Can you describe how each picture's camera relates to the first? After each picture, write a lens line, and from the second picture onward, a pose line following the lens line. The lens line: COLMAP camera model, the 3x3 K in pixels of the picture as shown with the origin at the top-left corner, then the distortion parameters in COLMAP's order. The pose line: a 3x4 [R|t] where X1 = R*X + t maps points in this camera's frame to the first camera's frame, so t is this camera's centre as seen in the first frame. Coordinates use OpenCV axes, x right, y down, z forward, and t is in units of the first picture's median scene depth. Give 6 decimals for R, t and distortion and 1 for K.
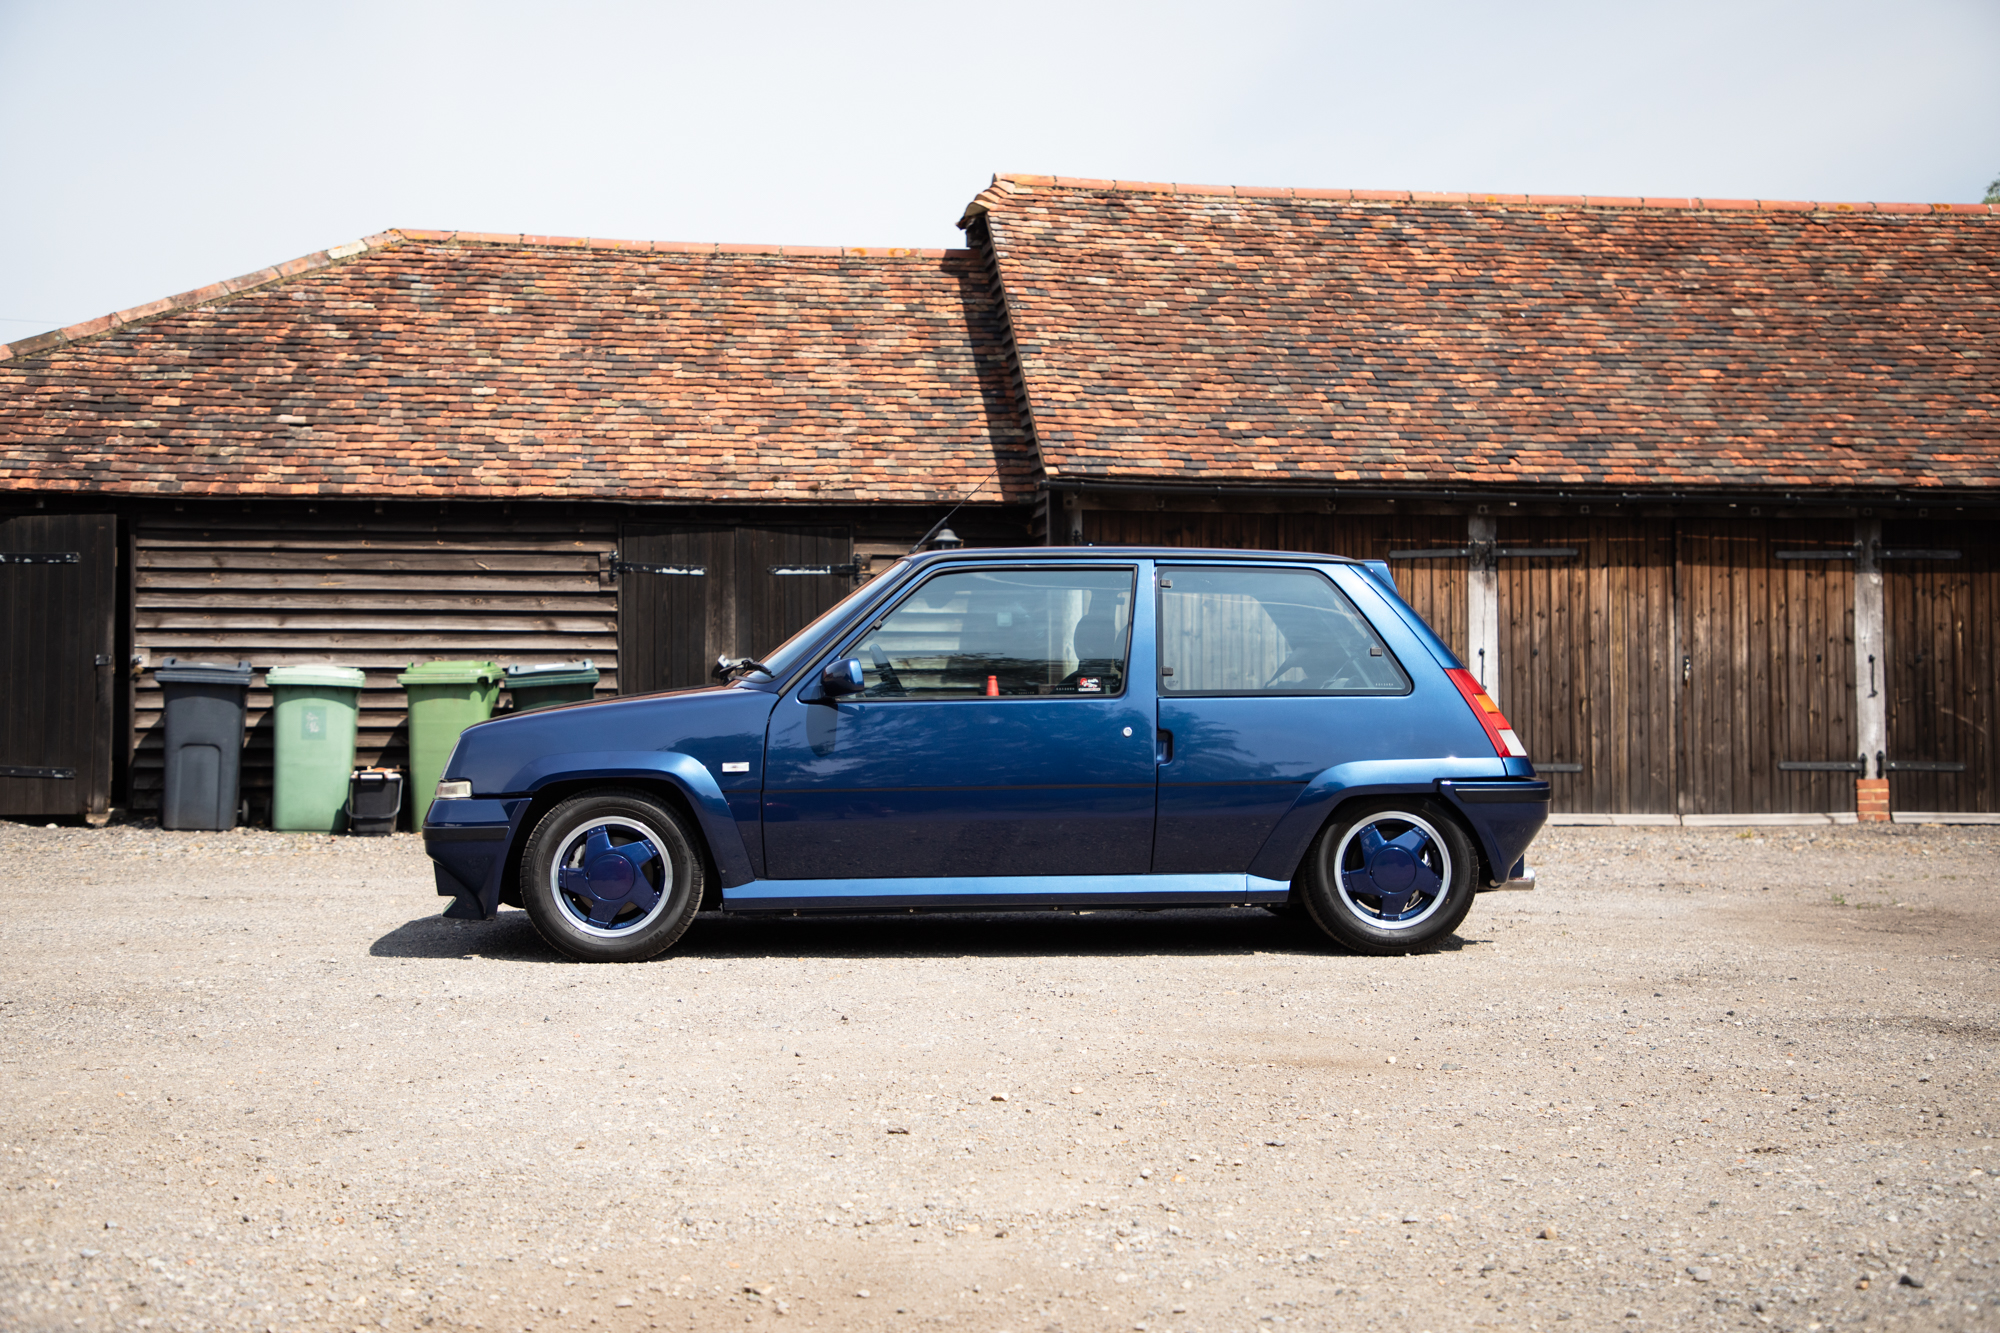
lens RADIAL K [[2407.1, 0, 996.7], [0, 2407.1, 663.4], [0, 0, 1]] dist [0.160095, 0.000000]
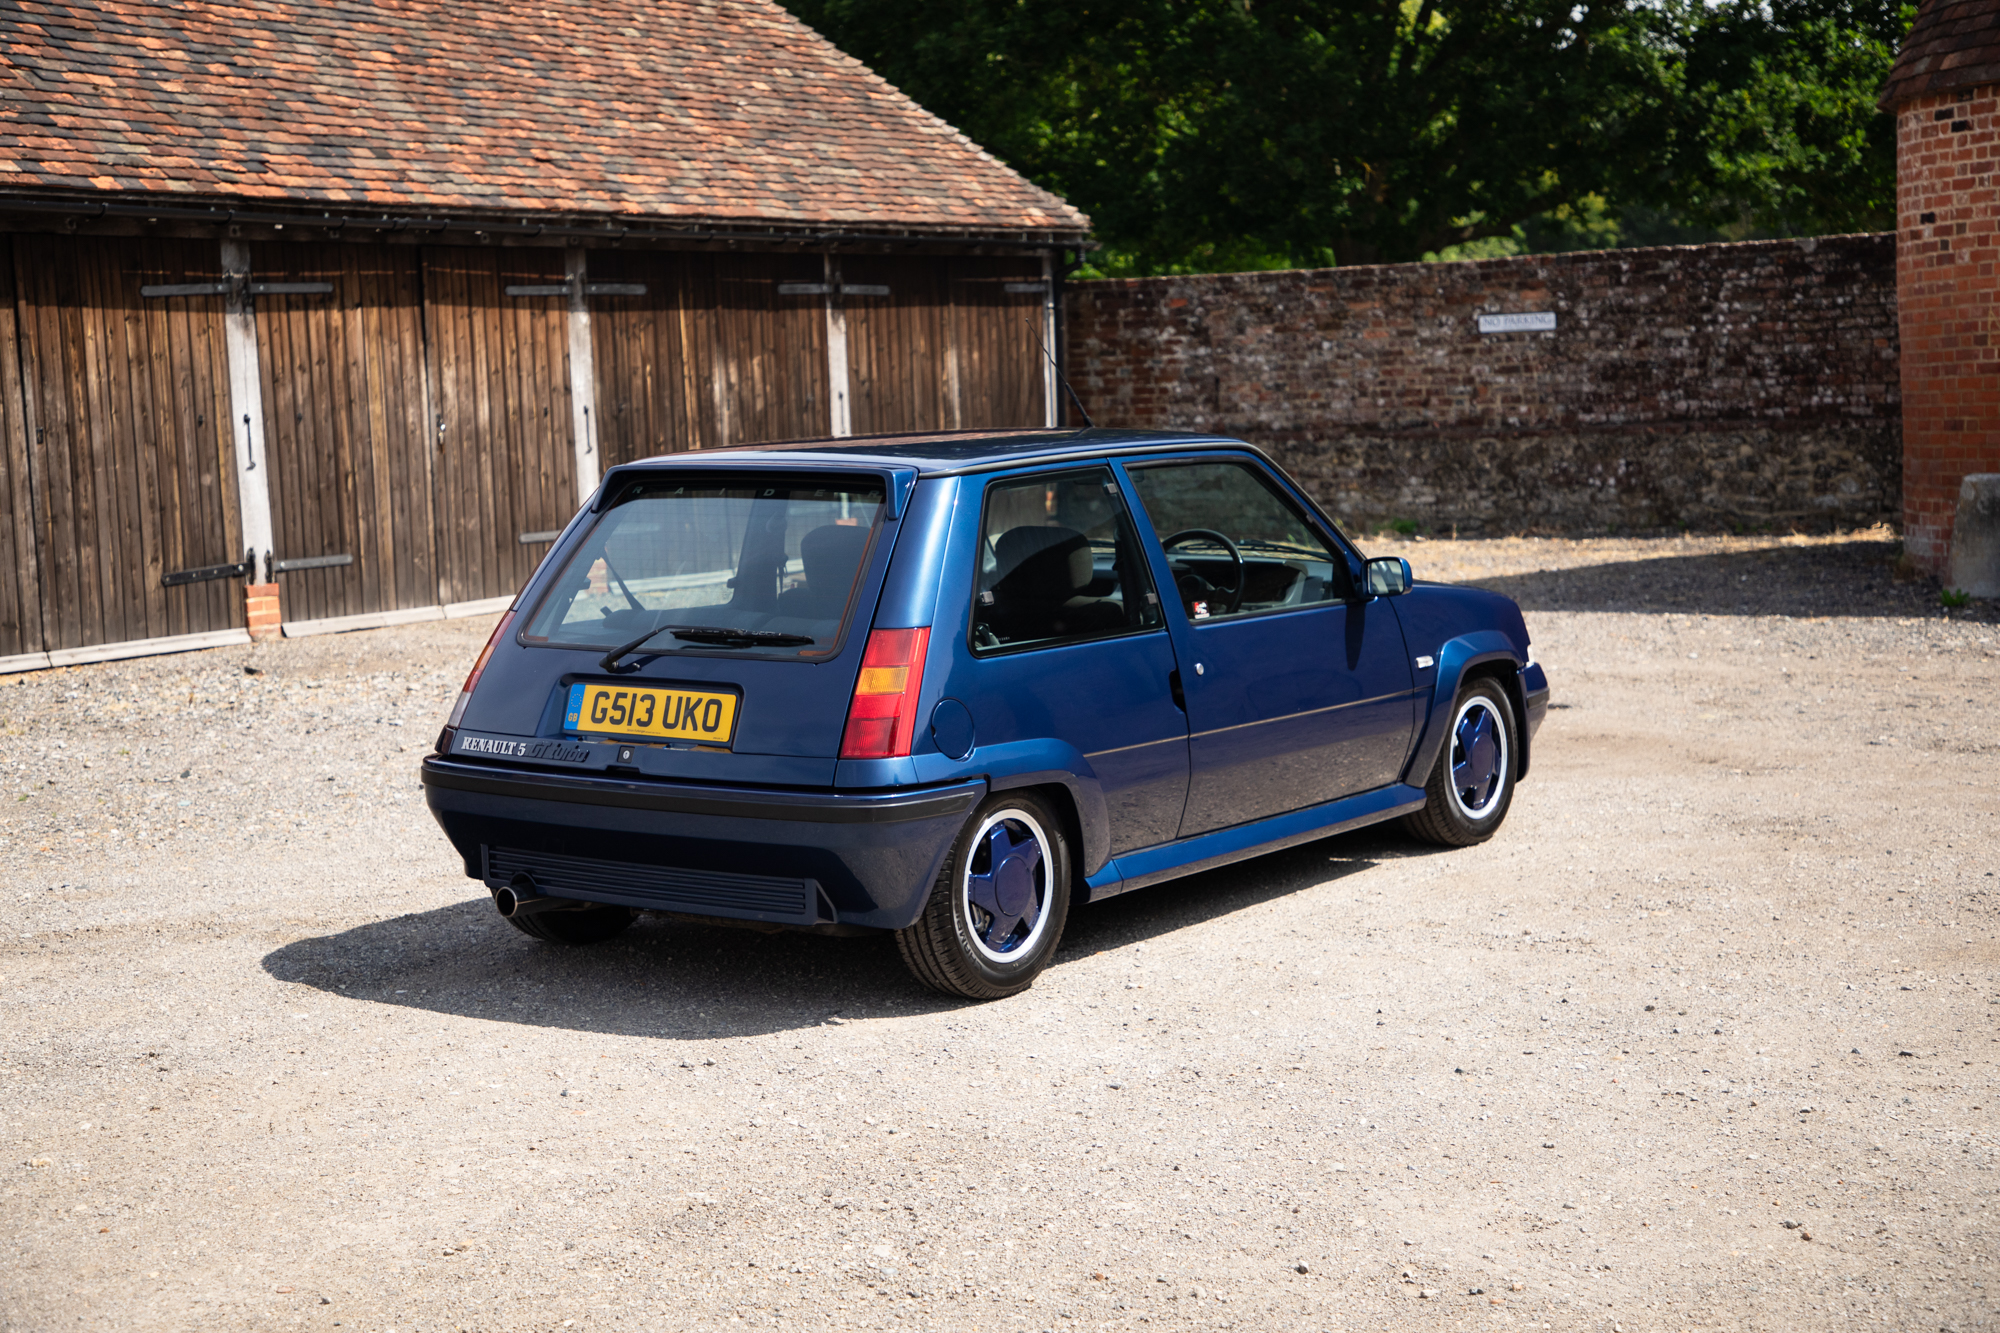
lens RADIAL K [[3112.4, 0, 990.6], [0, 3112.4, 670.7], [0, 0, 1]] dist [0.285598, 0.000000]
pose [[0.652473, -0.099394, 0.751265, -0.410016], [0.007913, 0.992201, 0.124398, -0.048570], [-0.757771, -0.075222, 0.648171, 0.156520]]
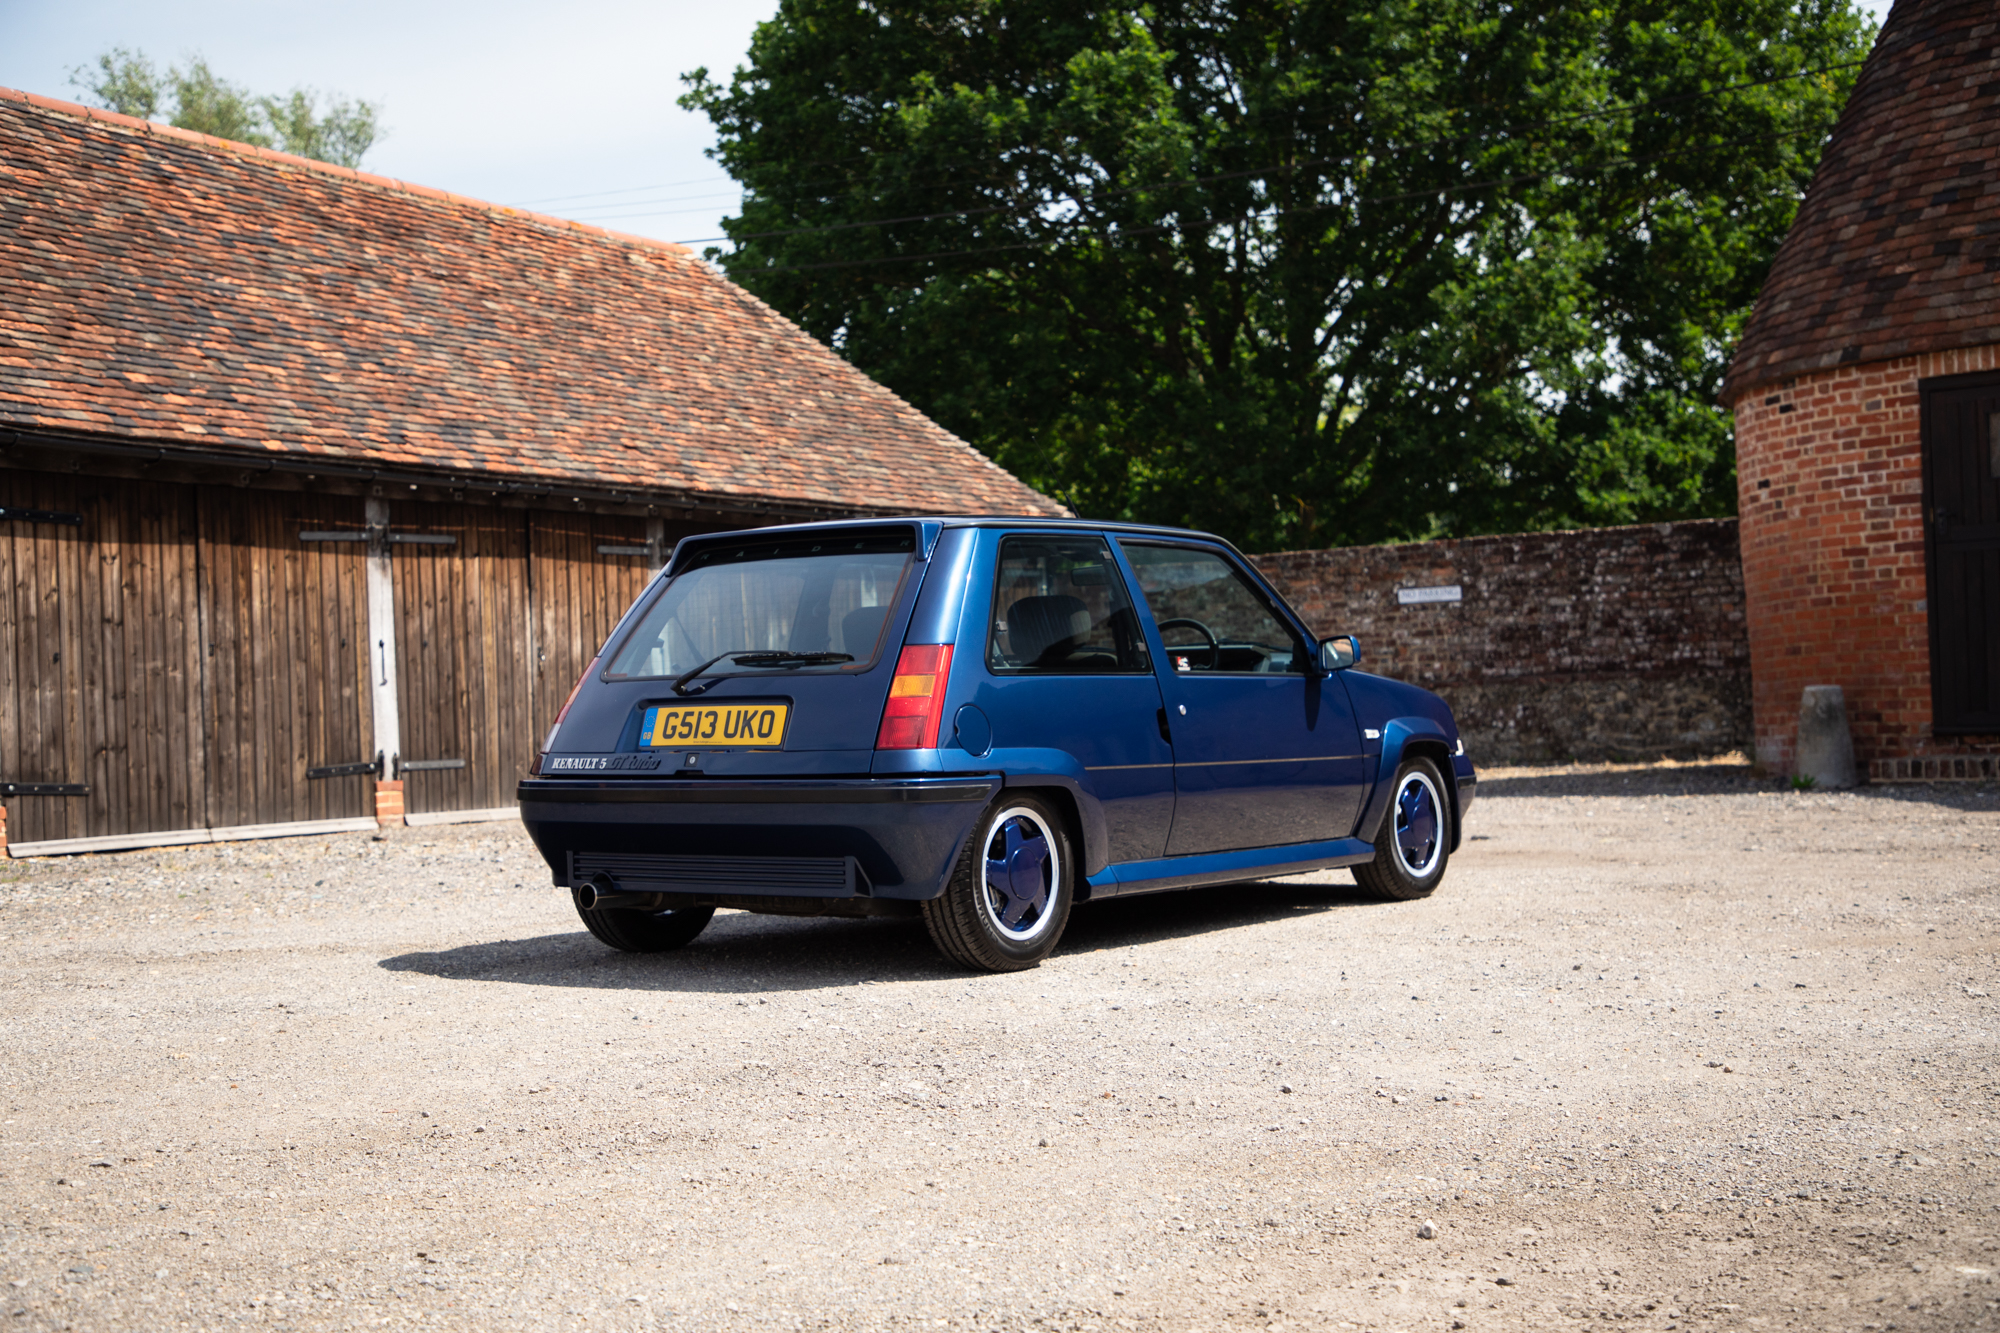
lens RADIAL K [[2567.0, 0, 991.2], [0, 2567.0, 673.5], [0, 0, 1]] dist [0.188233, 0.000000]
pose [[0.652617, -0.010267, 0.757618, -0.401576], [0.008823, 0.999943, 0.005951, 0.002925], [-0.757636, 0.002801, 0.652671, 0.167293]]
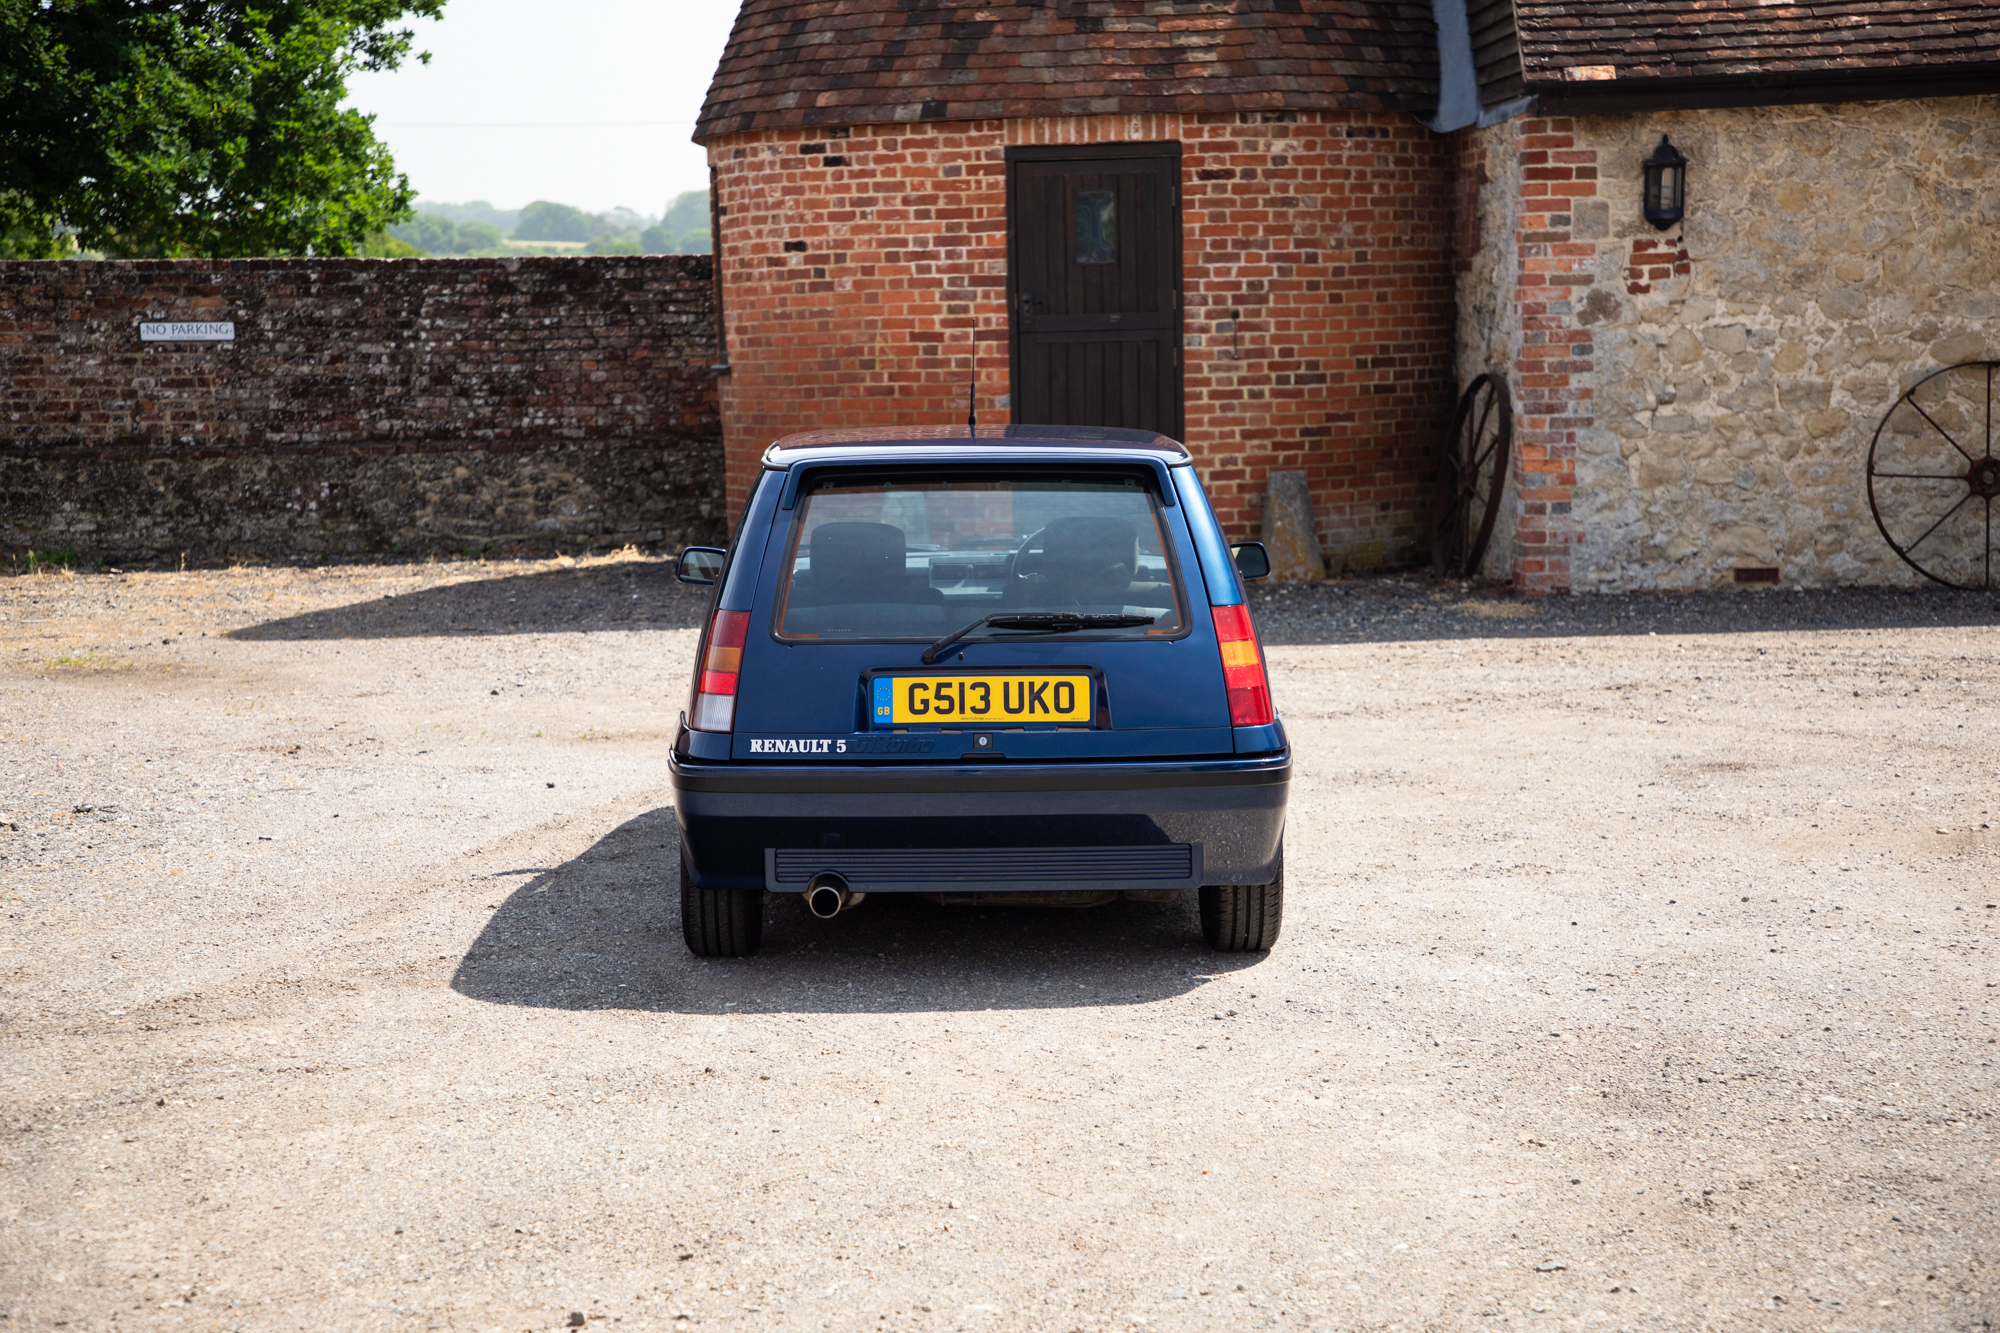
lens RADIAL K [[3562.3, 0, 1004.2], [0, 3562.3, 676.9], [0, 0, 1]] dist [0.345457, 0.000000]
pose [[0.067175, -0.102895, 0.992421, -0.626854], [-0.013126, 0.994491, 0.103999, -0.044677], [-0.997655, -0.020013, 0.065454, 0.453445]]
